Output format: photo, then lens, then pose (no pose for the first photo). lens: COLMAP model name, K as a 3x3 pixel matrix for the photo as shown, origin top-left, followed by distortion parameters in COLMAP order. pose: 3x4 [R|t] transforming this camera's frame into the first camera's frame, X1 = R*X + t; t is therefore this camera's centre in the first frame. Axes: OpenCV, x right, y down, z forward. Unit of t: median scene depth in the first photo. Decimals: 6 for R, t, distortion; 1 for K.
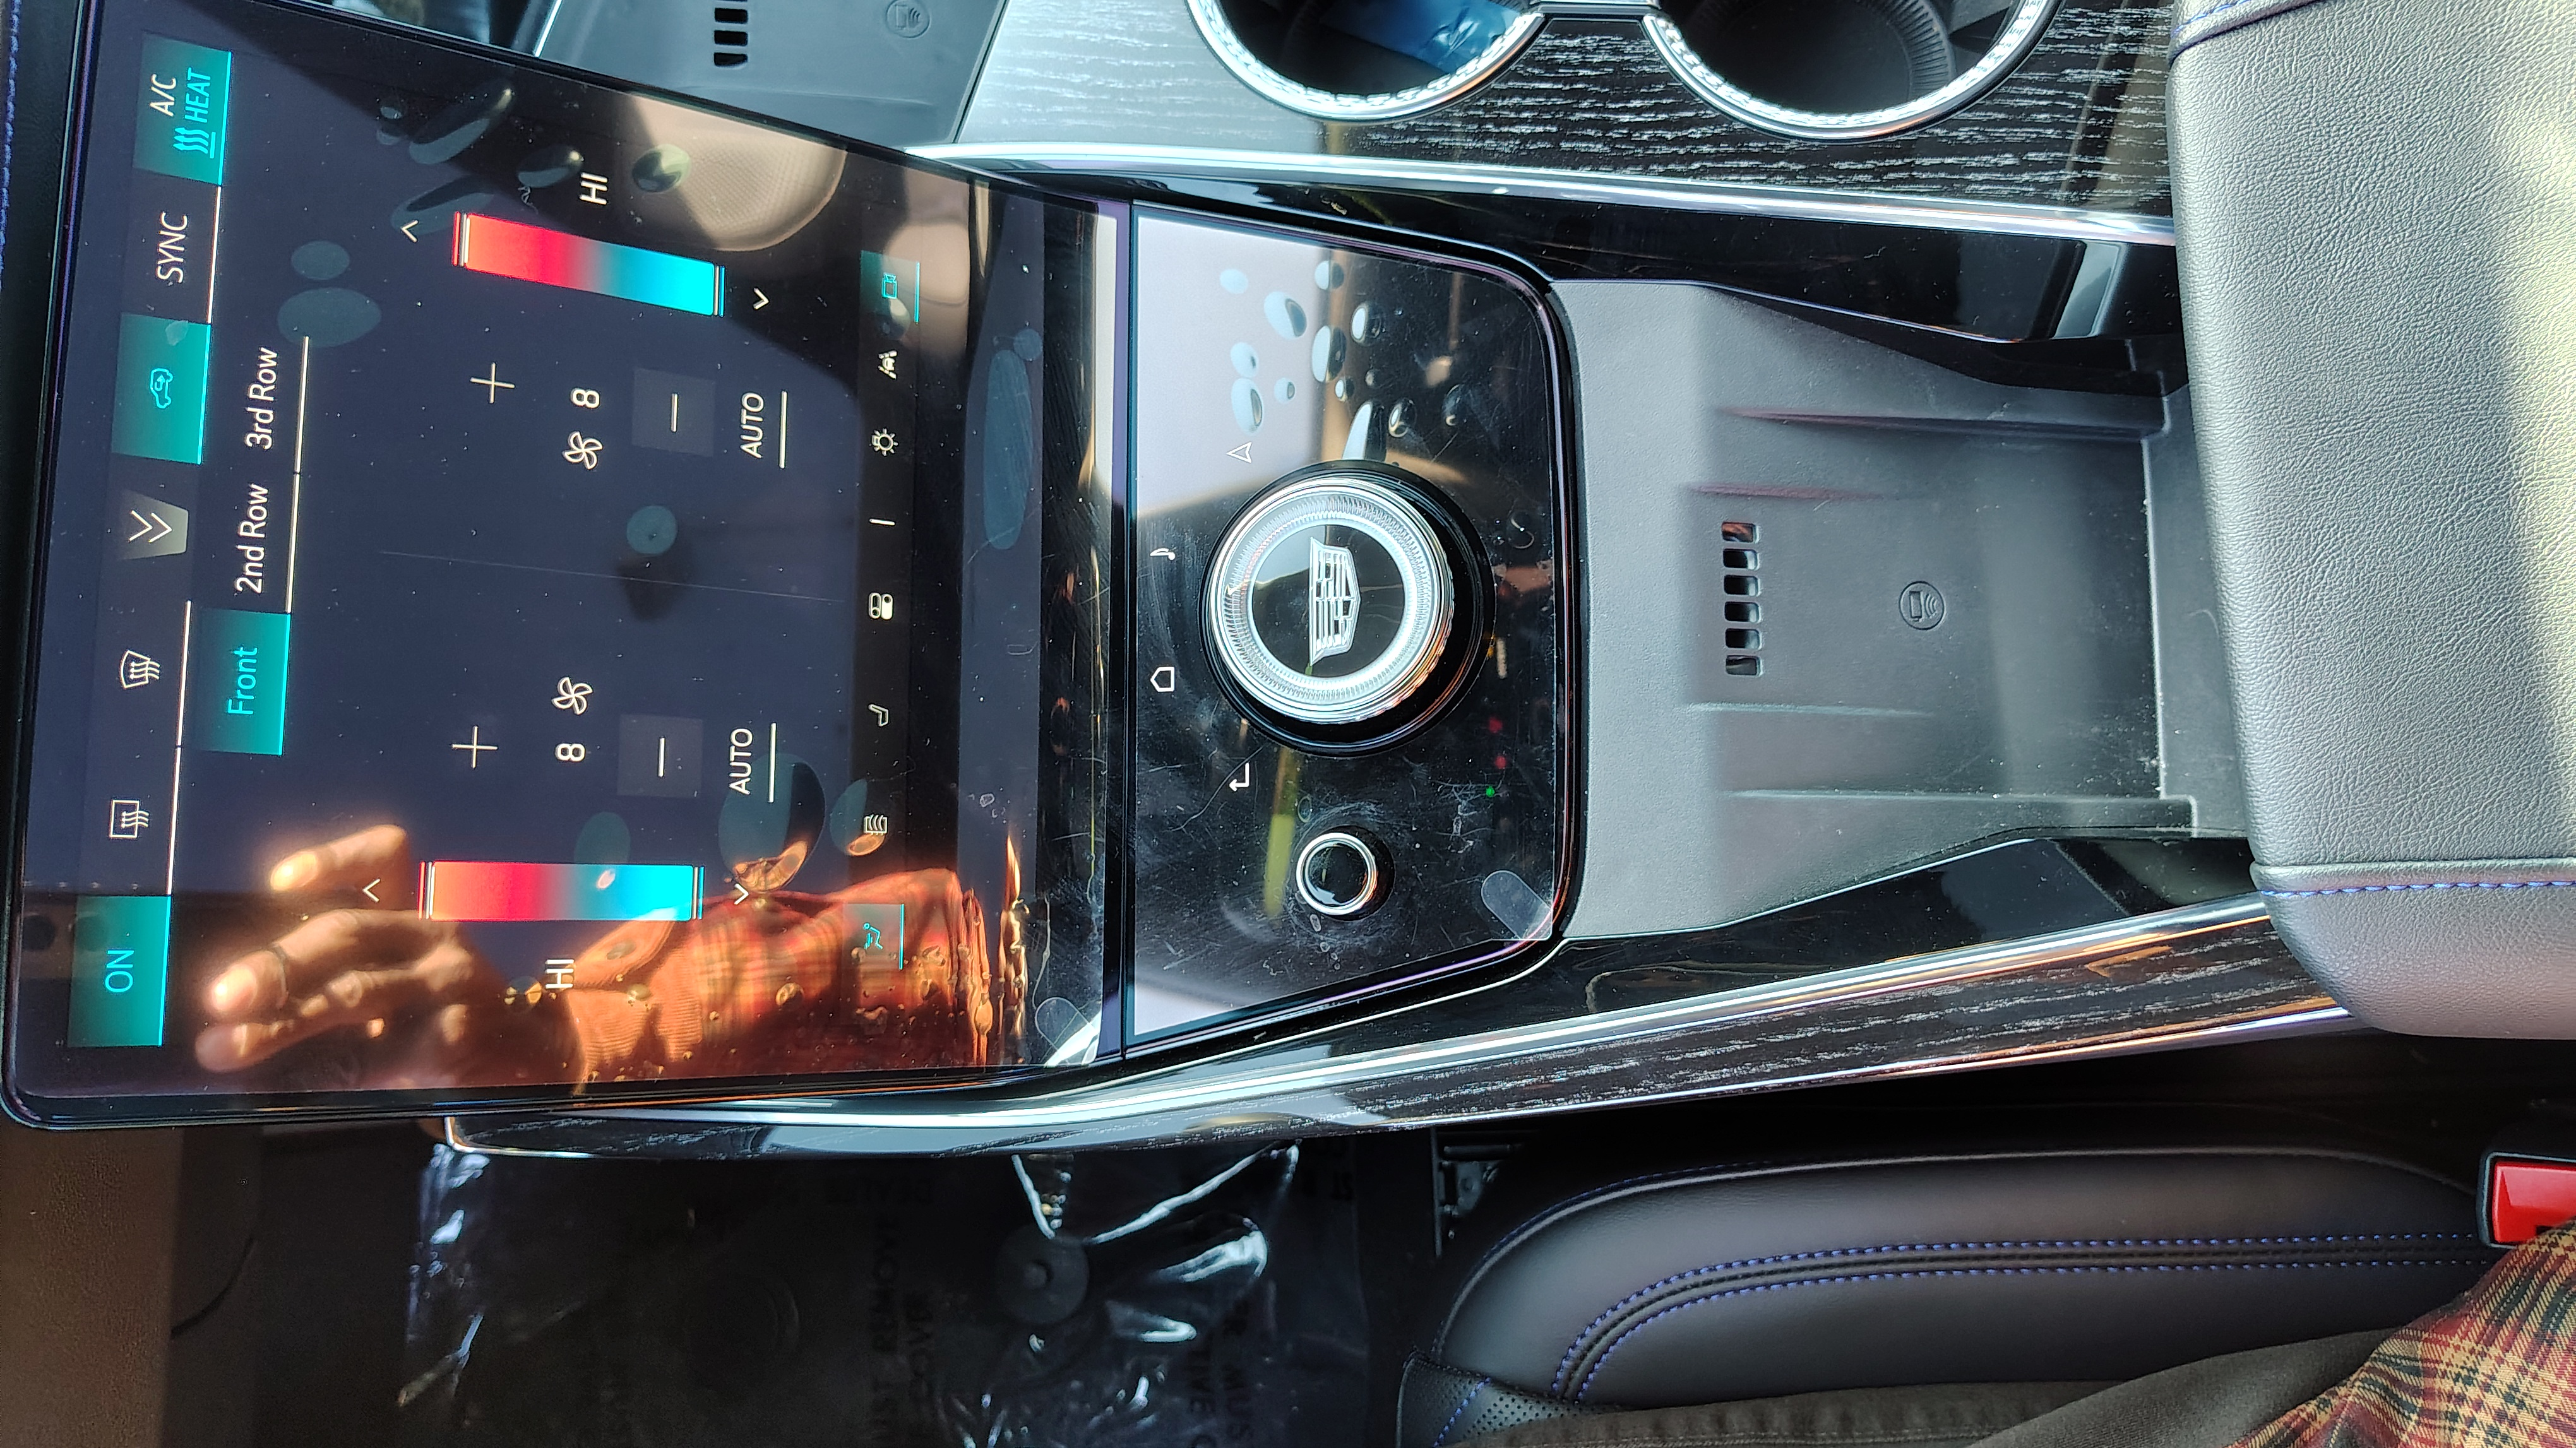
lens RADIAL K [[1865.7, 0, 1272.5], [0, 1865.7, 703.1], [0, 0, 1]] dist [0.060948, -0.105643]
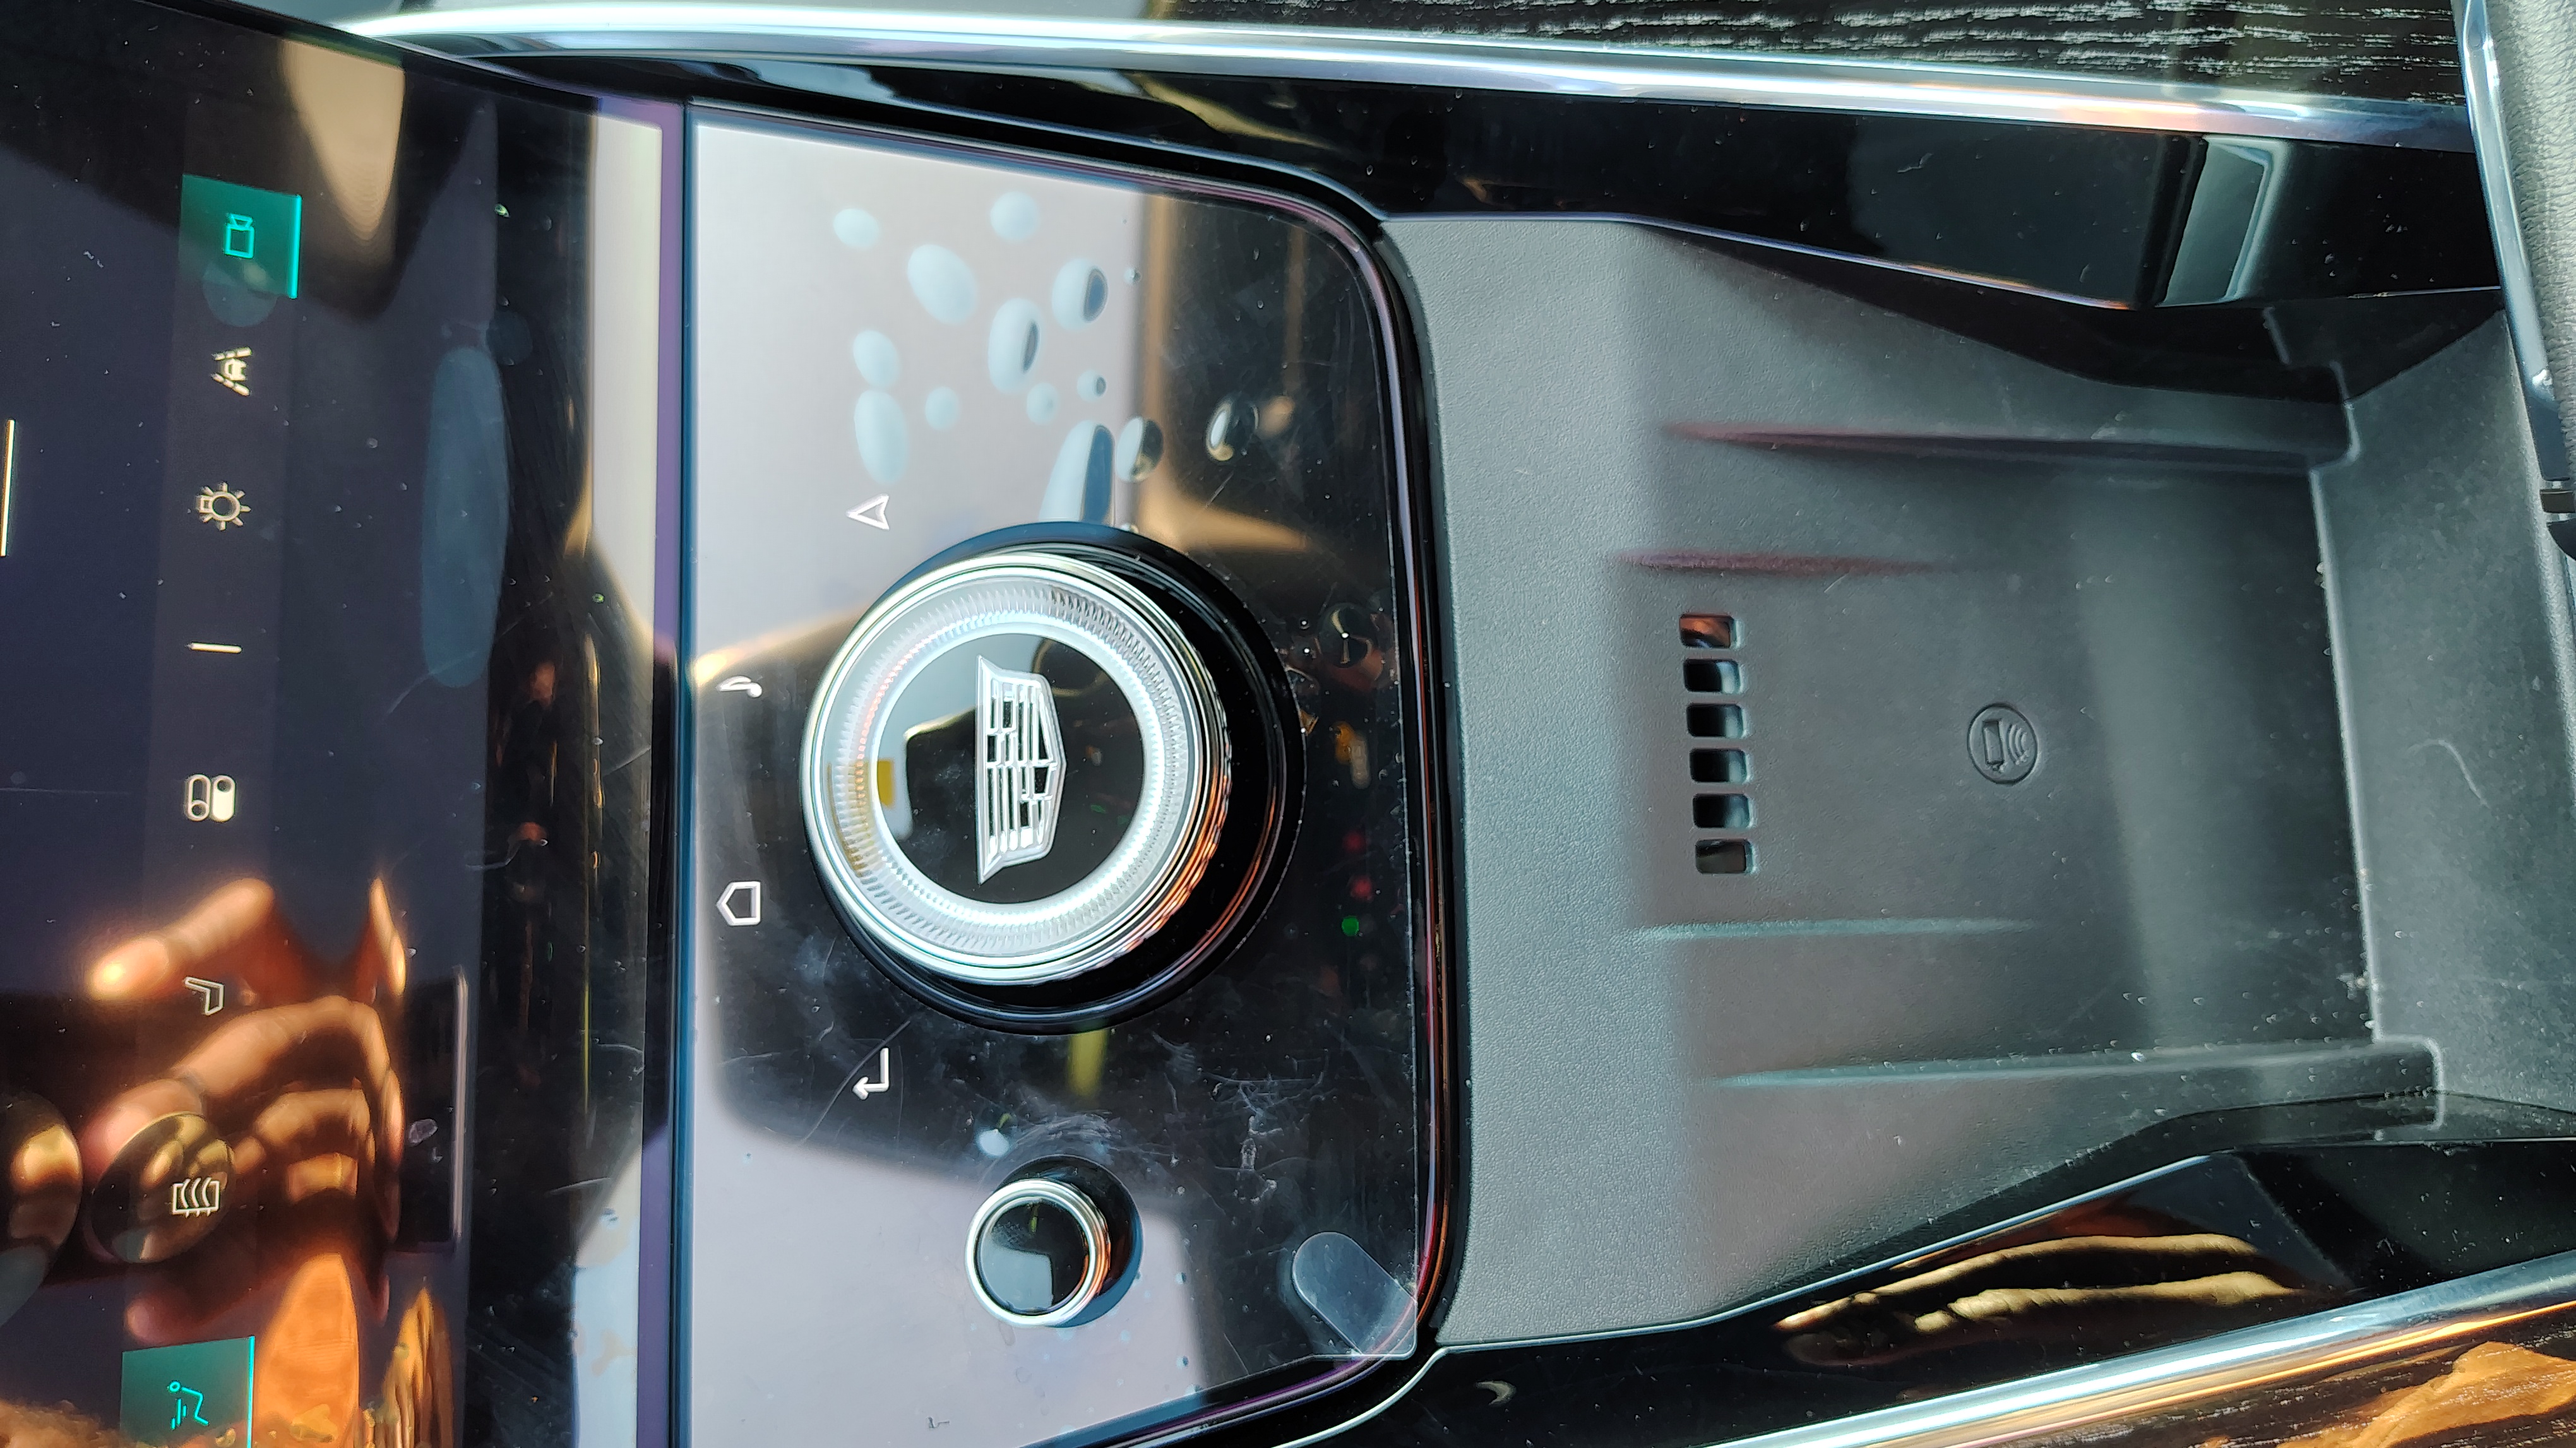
lens RADIAL K [[1830.8, 0, 1288.0], [0, 1830.8, 699.9], [0, 0, 1]] dist [0.038758, -0.095317]
pose [[0.997084, -0.025155, 0.072052, 0.073542], [0.027699, 0.999020, -0.034520, -0.053135], [-0.071113, 0.036415, 0.996803, 0.429259]]
